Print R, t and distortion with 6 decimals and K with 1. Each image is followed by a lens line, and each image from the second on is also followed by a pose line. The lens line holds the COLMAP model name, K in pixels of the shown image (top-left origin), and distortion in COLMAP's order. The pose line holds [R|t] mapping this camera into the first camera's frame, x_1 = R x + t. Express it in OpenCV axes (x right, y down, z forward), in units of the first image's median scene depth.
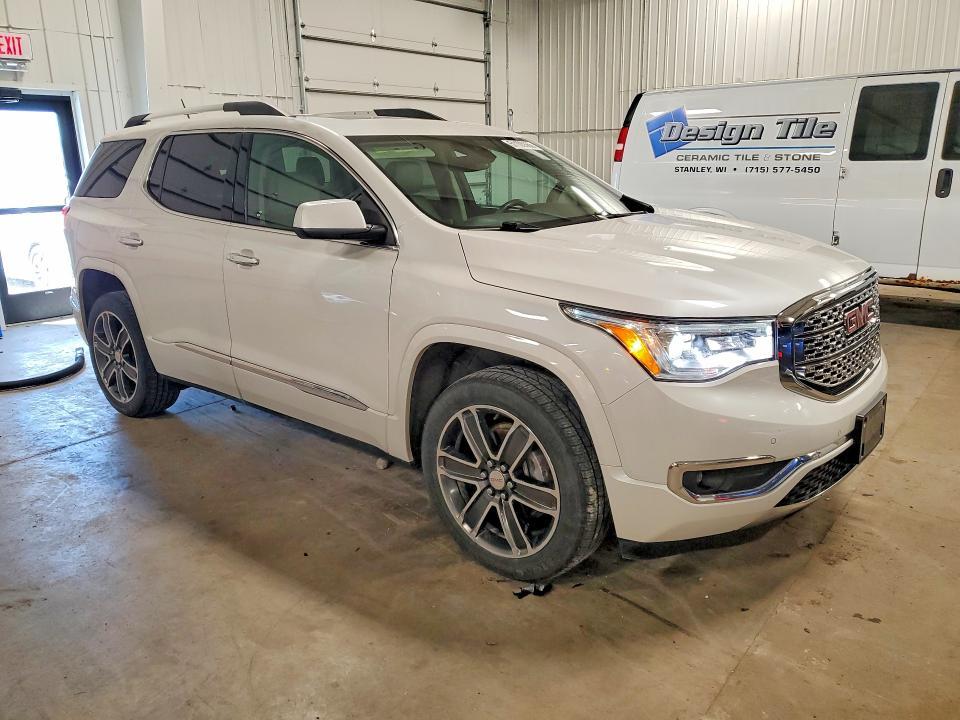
lens RADIAL K [[784.4, 0, 480.0], [0, 784.4, 360.0], [0, 0, 1]] dist [0.003525, 0.001698]
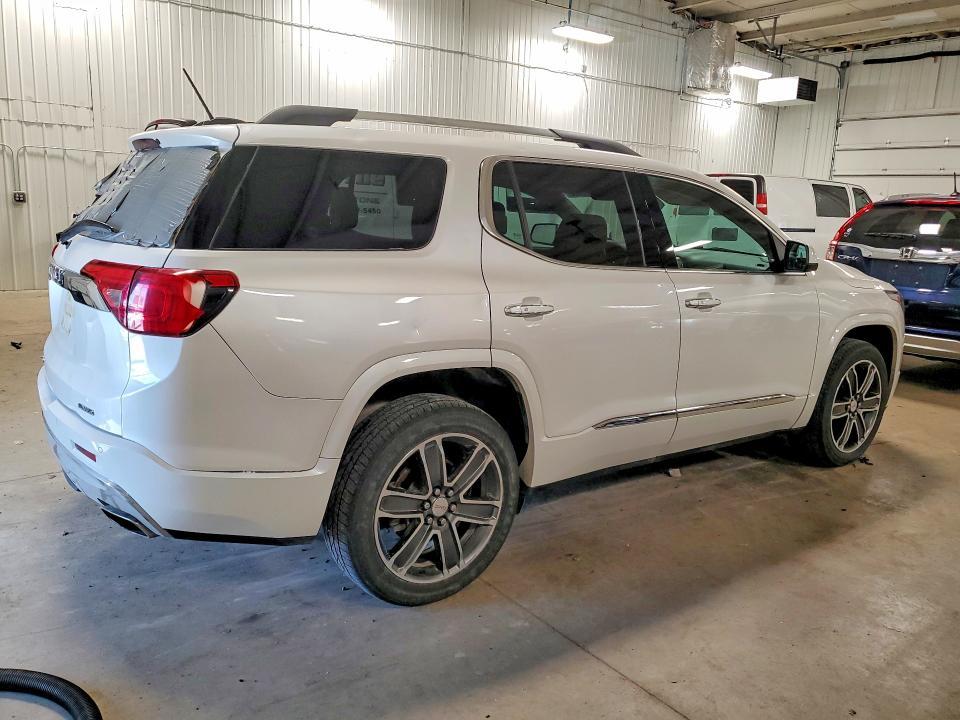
lens RADIAL K [[759.0, 0, 480.0], [0, 759.0, 360.0], [0, 0, 1]] dist [-0.000762, 0.001753]
pose [[0.198095, -0.166767, 0.965892, -1.313452], [0.194363, 0.972536, 0.128052, -0.238517], [-0.960719, 0.162367, 0.225068, 1.083129]]
